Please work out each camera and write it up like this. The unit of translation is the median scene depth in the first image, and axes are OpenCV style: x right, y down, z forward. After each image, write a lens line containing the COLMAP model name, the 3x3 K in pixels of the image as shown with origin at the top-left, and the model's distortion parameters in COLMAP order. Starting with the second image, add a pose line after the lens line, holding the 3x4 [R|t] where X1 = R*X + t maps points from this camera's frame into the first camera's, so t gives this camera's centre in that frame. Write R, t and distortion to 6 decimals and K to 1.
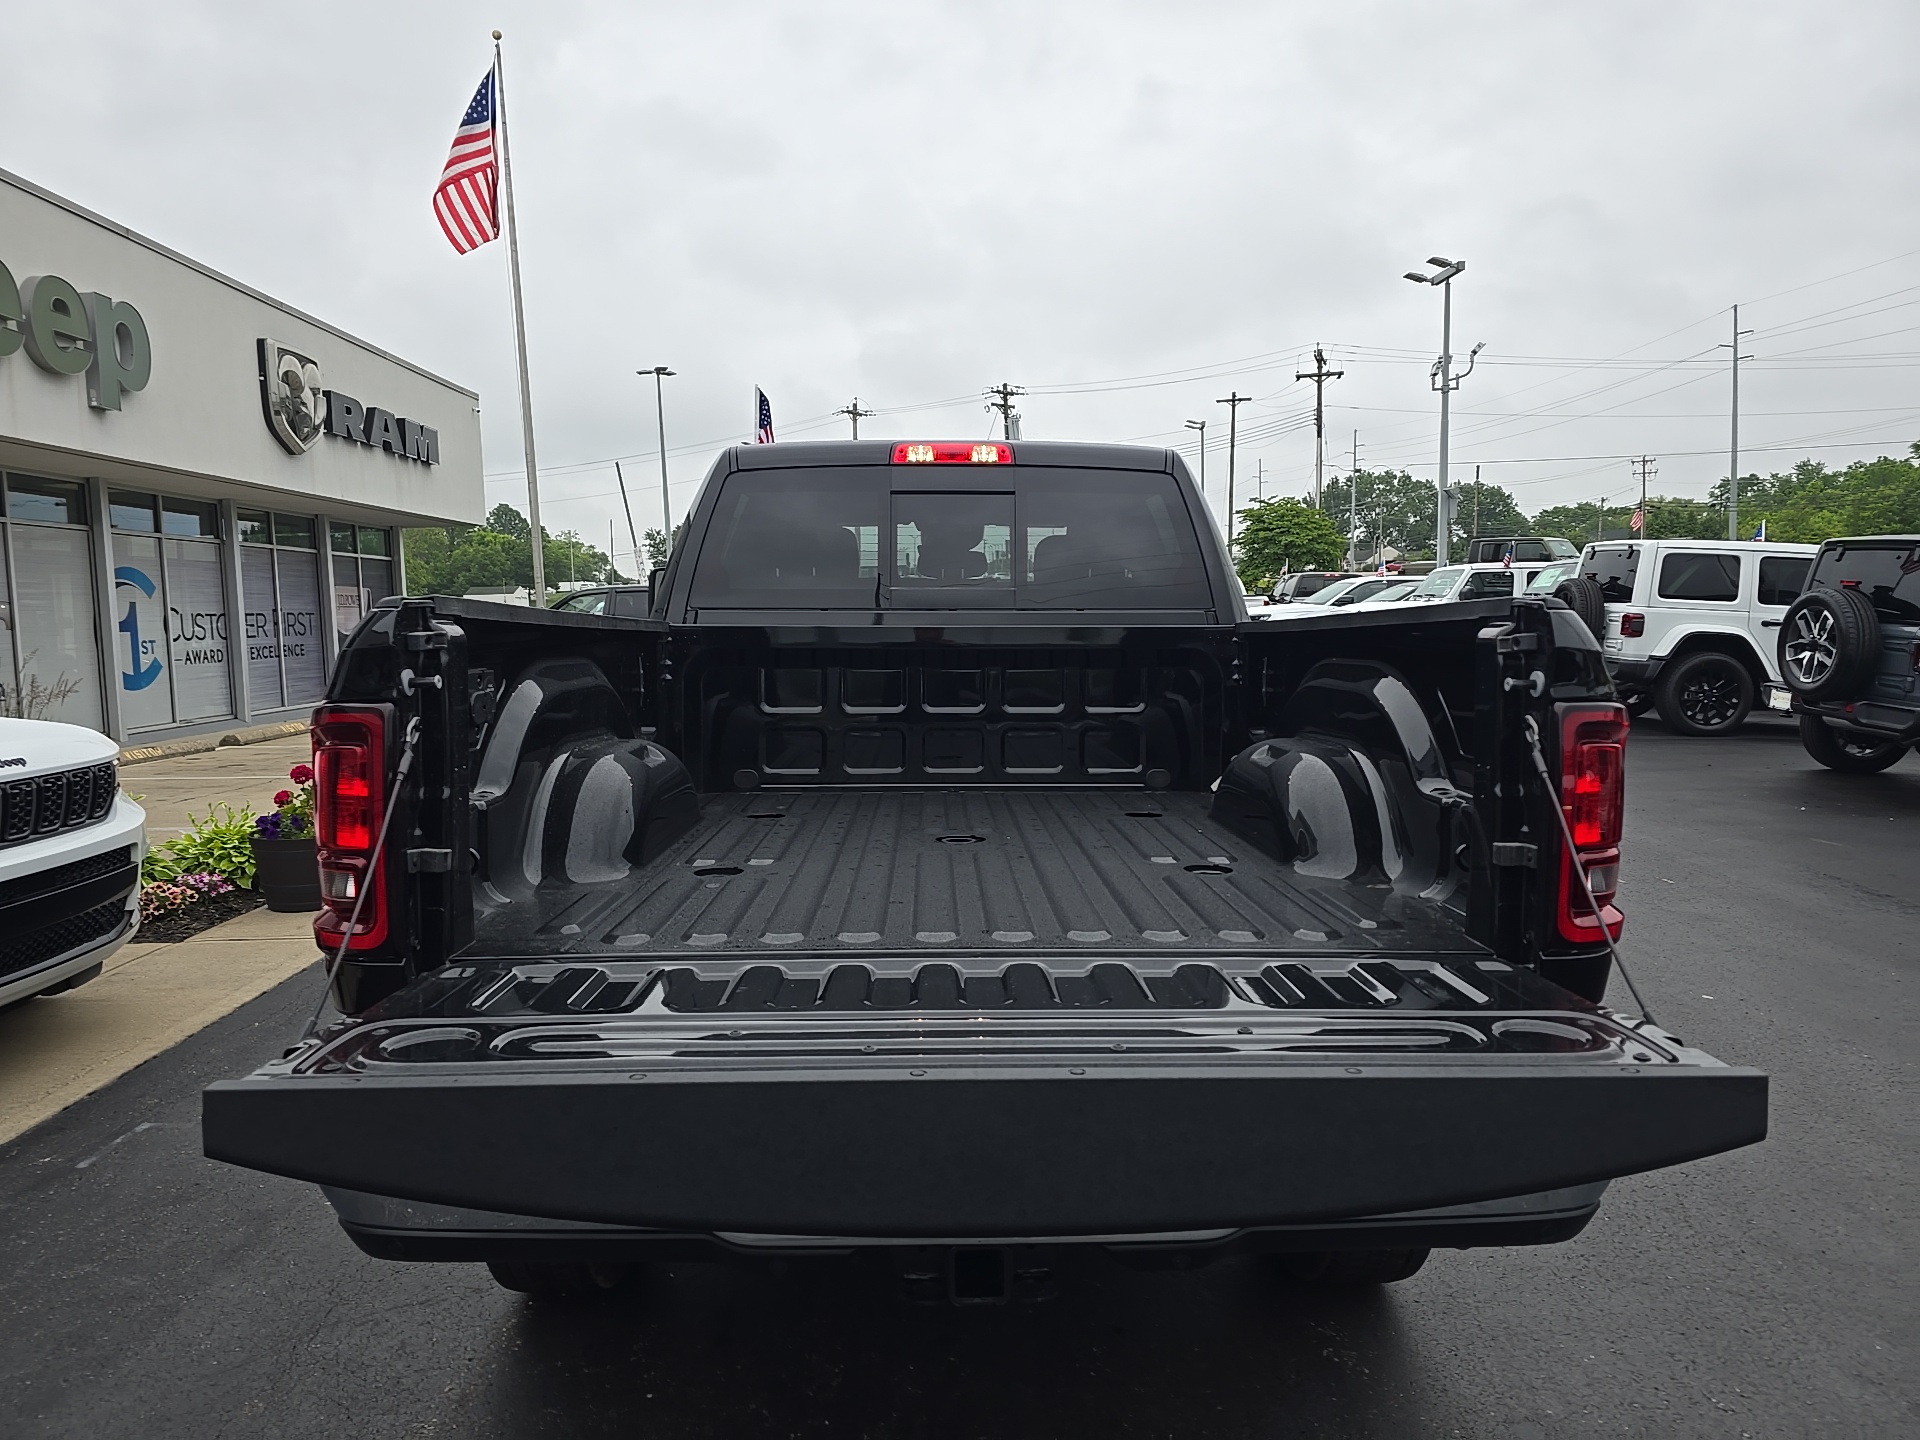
lens RADIAL K [[1280.1, 0, 964.5], [0, 1280.1, 717.9], [0, 0, 1]] dist [0.064075, -0.059358]
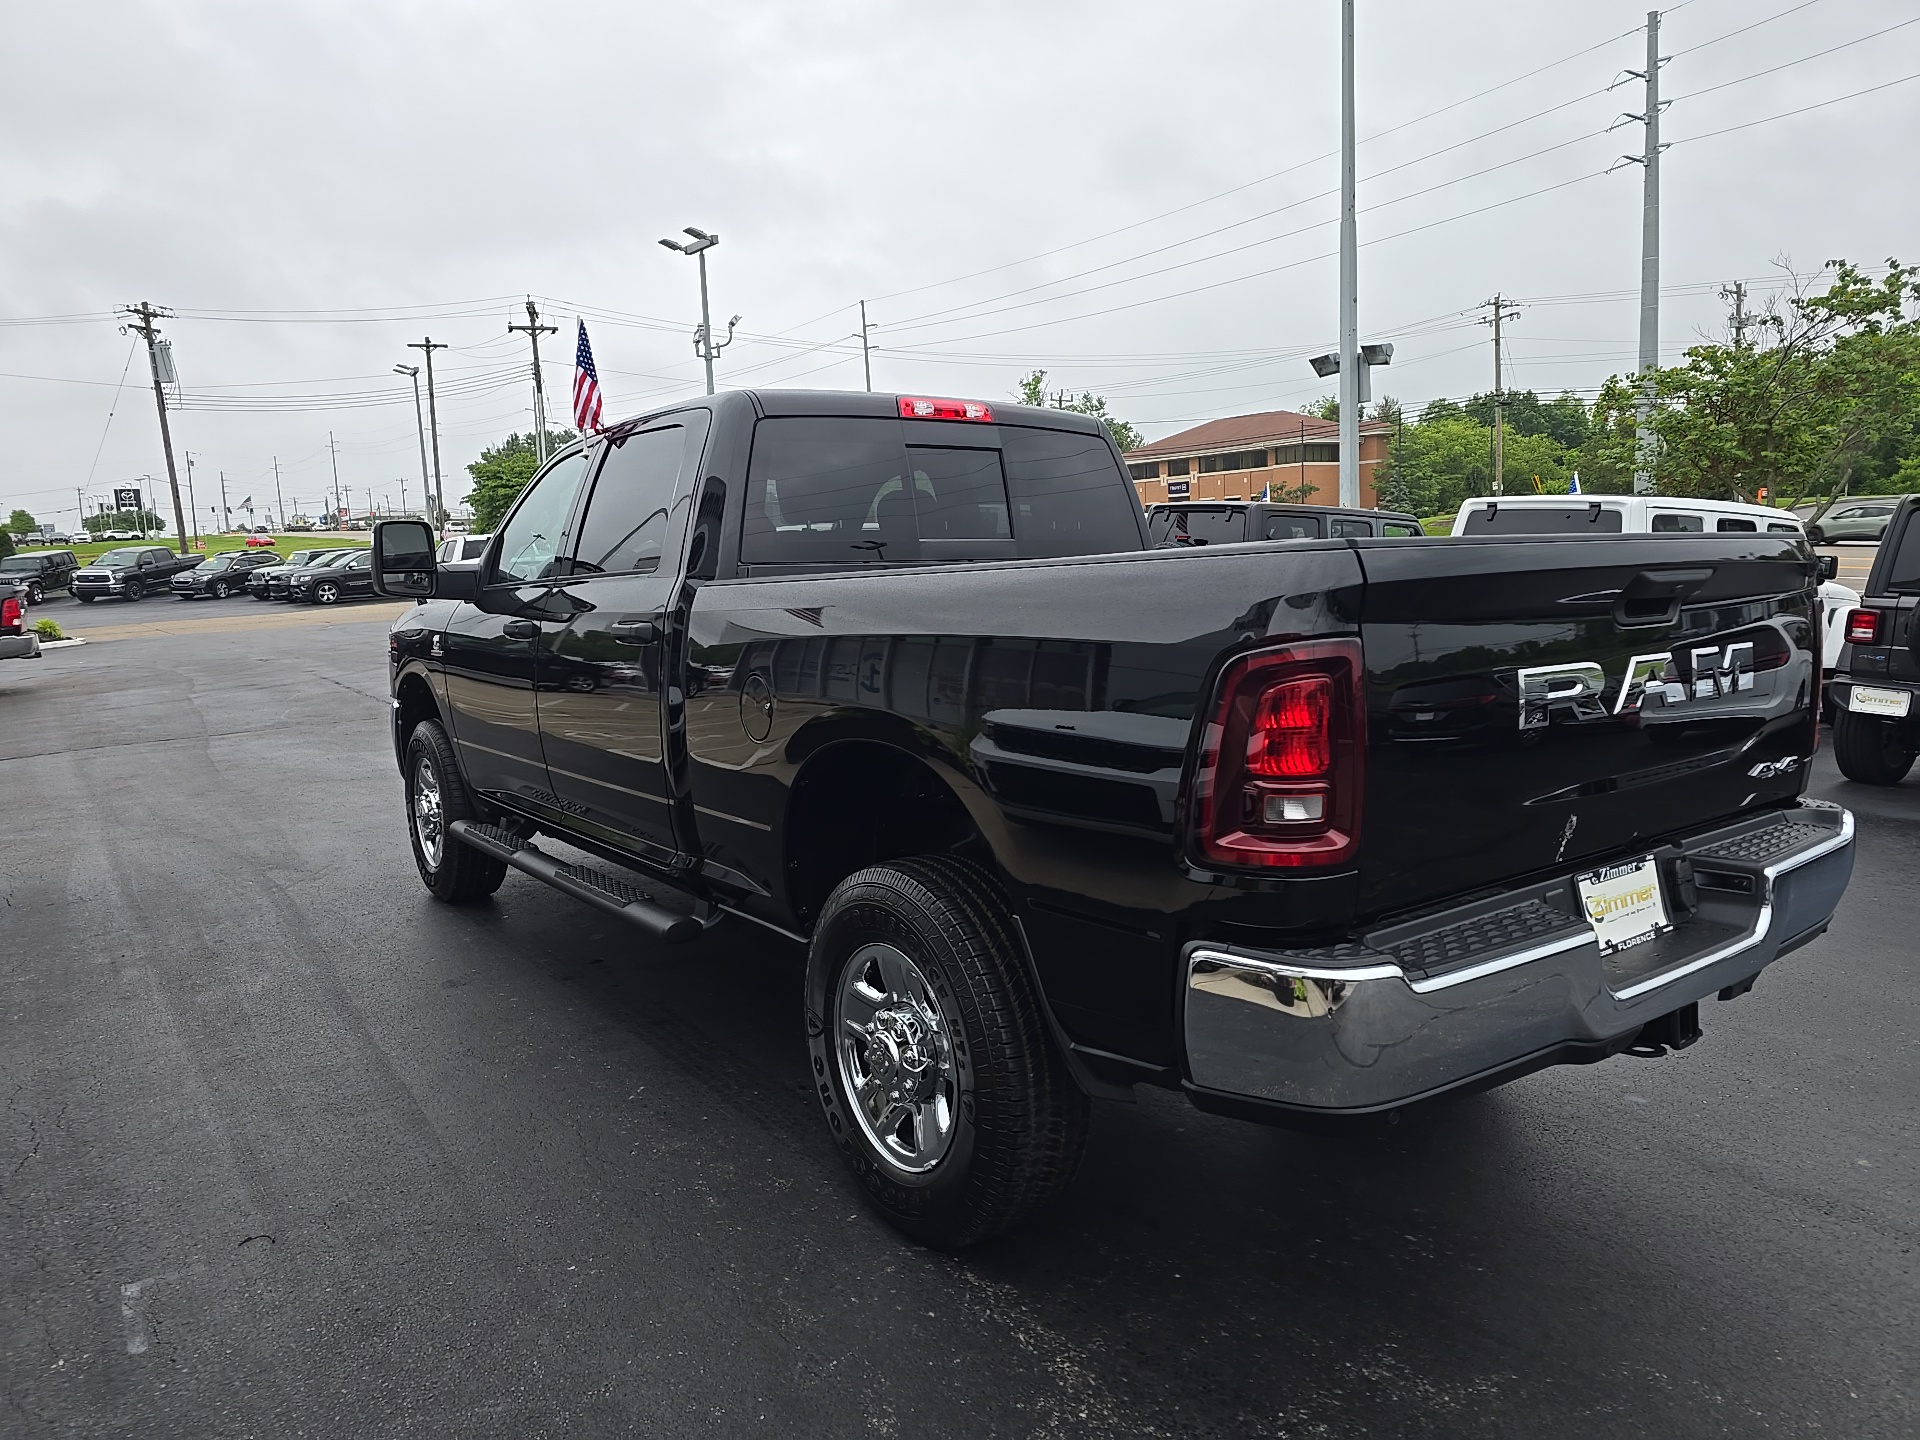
lens RADIAL K [[1280.1, 0, 969.3], [0, 1280.1, 714.3], [0, 0, 1]] dist [0.064075, -0.059358]
pose [[0.817883, -0.084681, 0.569120, -0.135913], [0.068711, 0.996407, 0.049515, -0.002228], [-0.571268, -0.001393, 0.820763, 0.029866]]
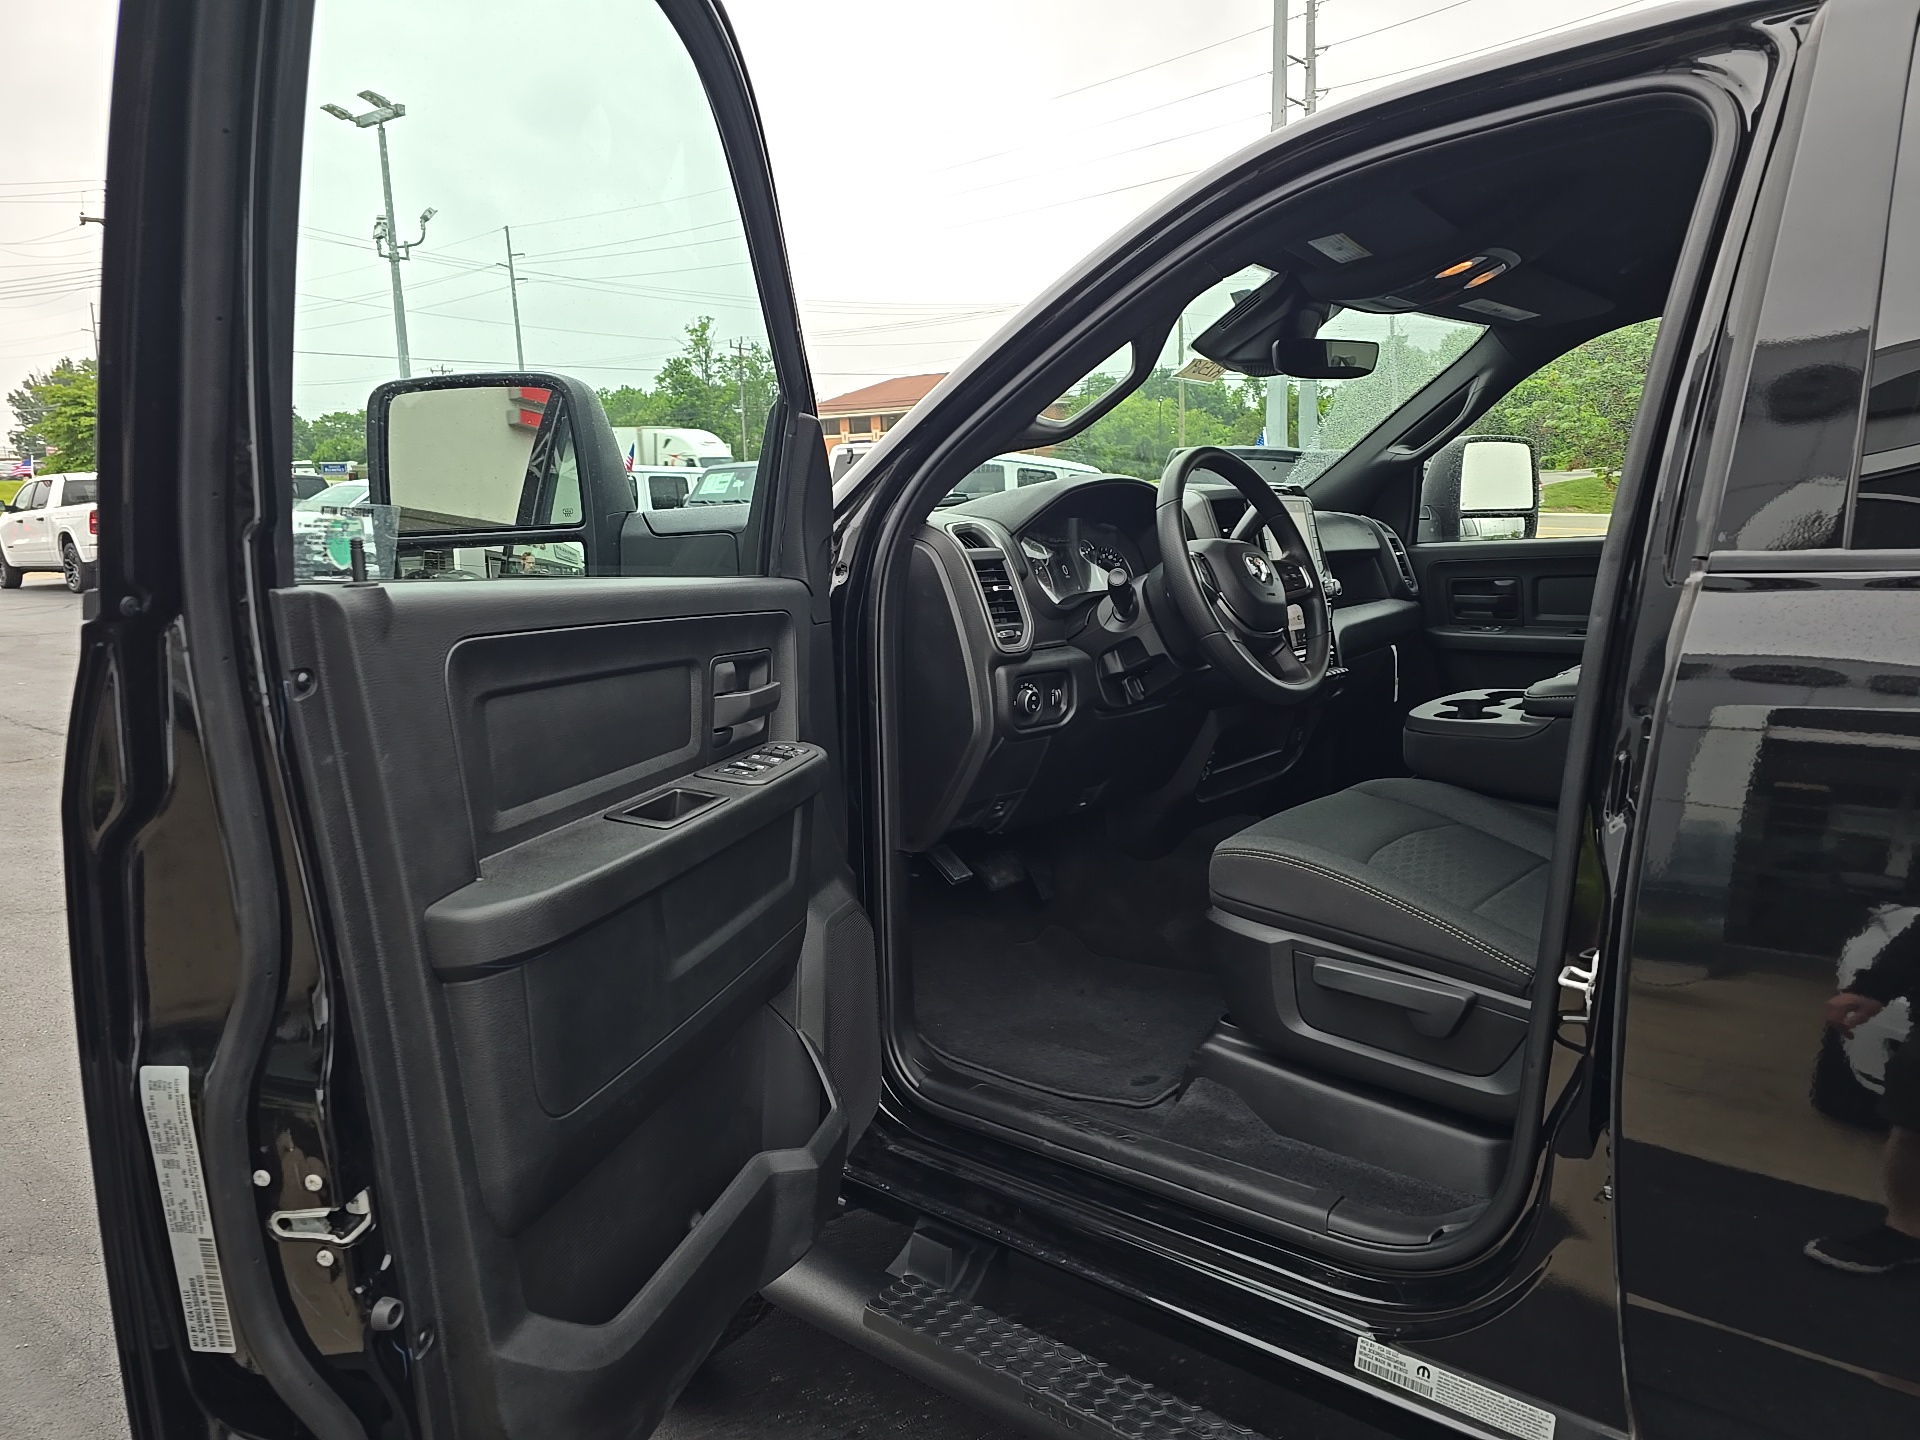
lens RADIAL K [[1280.1, 0, 977.9], [0, 1280.1, 726.4], [0, 0, 1]] dist [0.064075, -0.059358]
pose [[0.637814, -0.129180, 0.759280, -0.127022], [0.071833, 0.991514, 0.108350, -0.024279], [-0.766833, -0.014566, 0.641681, 0.273657]]
